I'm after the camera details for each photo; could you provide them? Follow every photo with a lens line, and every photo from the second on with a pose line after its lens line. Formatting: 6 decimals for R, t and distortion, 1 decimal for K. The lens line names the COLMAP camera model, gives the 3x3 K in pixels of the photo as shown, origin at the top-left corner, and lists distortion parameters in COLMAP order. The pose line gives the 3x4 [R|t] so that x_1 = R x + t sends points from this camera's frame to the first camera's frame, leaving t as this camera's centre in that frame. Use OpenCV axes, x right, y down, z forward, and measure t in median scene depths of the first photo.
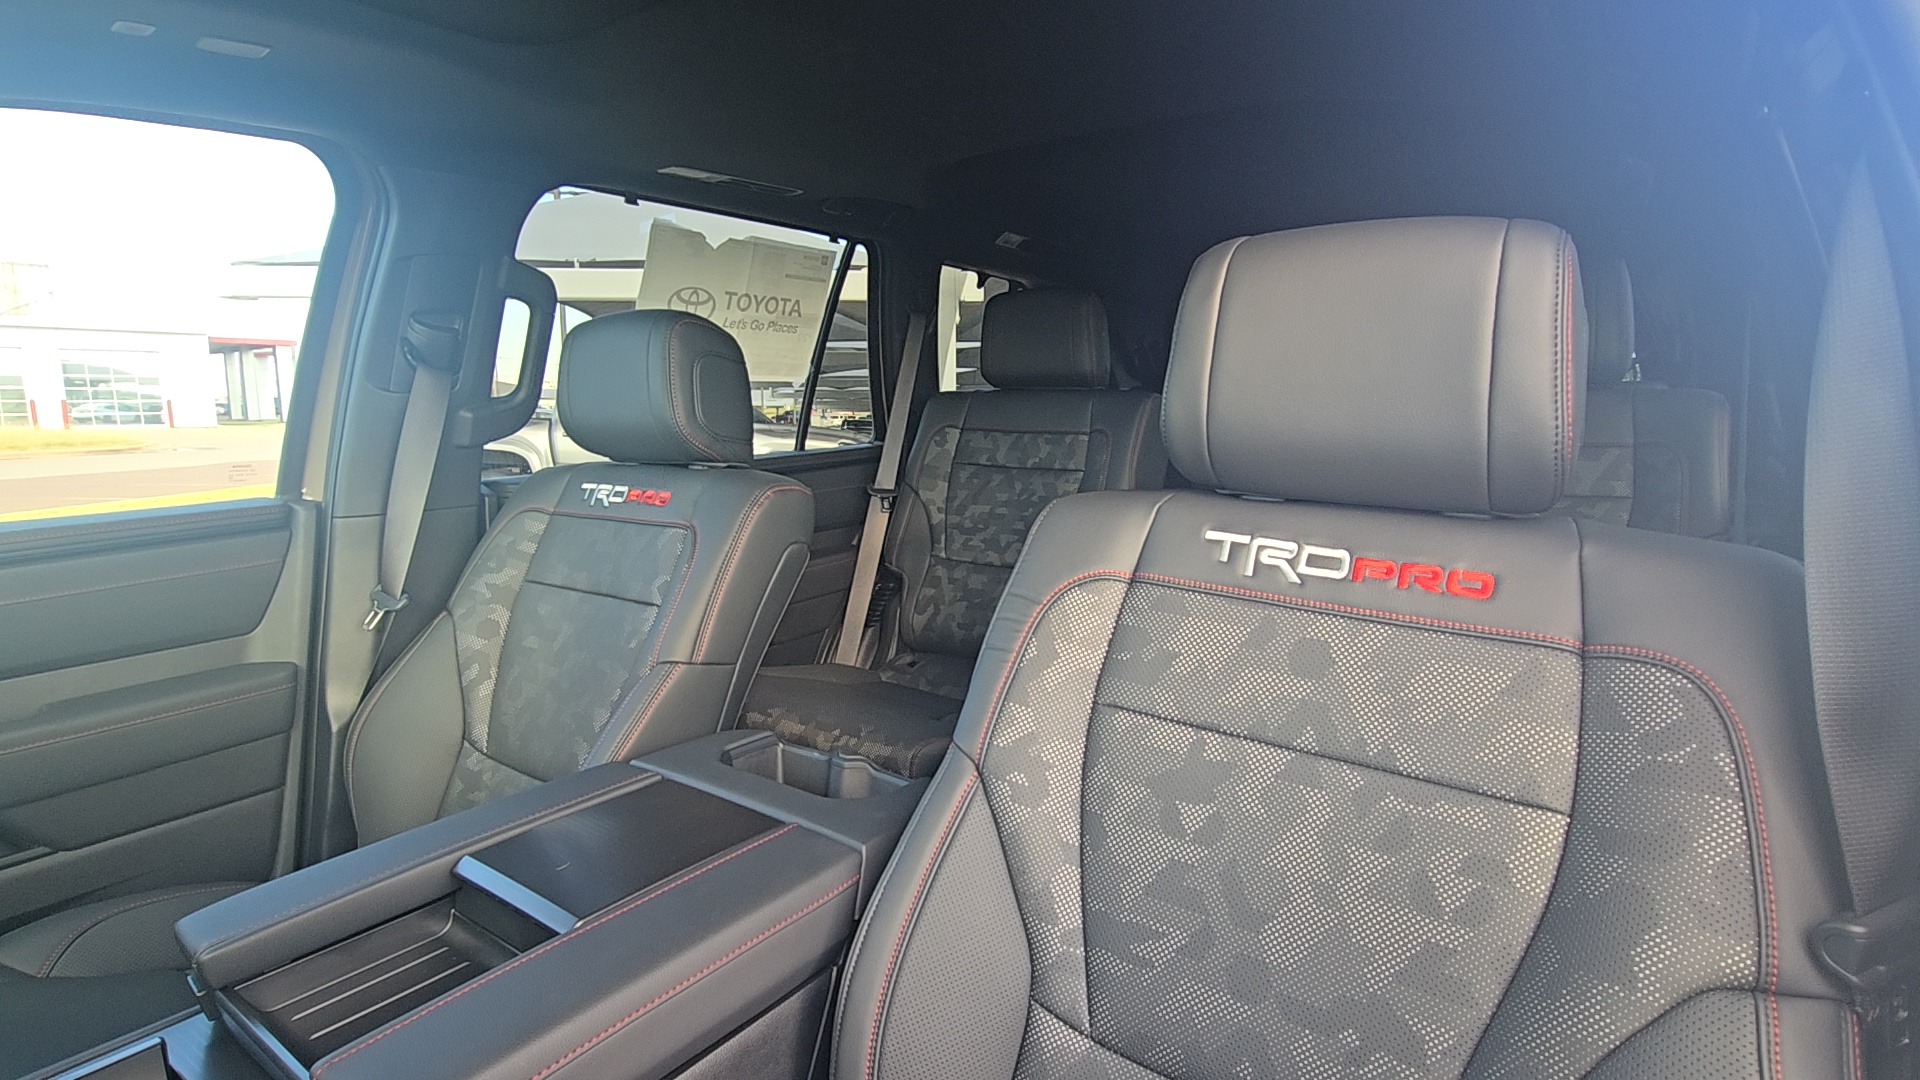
lens RADIAL K [[968.6, 0, 964.5], [0, 968.6, 578.0], [0, 0, 1]] dist [0.001679, 0.000022]
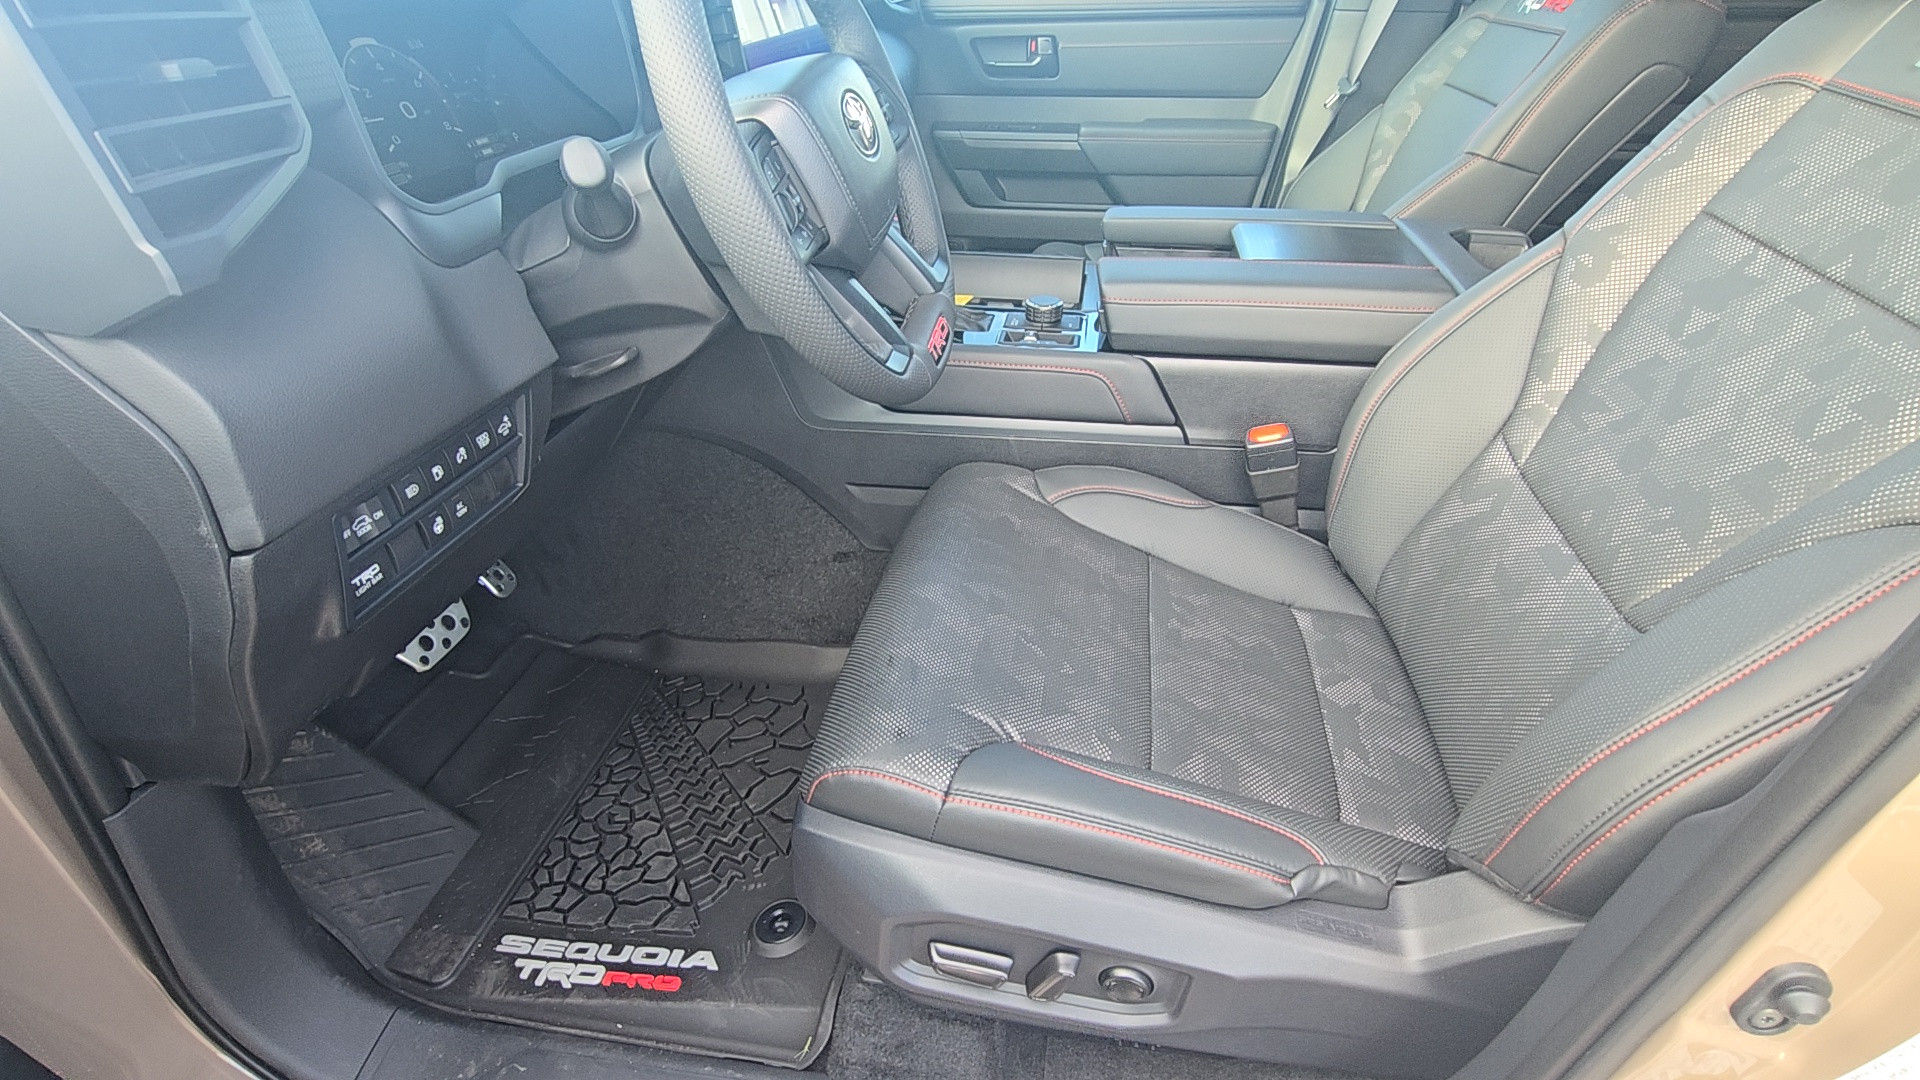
lens RADIAL K [[968.6, 0, 966.7], [0, 968.6, 546.3], [0, 0, 1]] dist [0.001679, 0.000022]
pose [[0.470553, 0.473186, -0.744765, 0.760018], [-0.171346, 0.876984, 0.448932, 0.120974], [0.865575, -0.083634, 0.493746, -0.236088]]
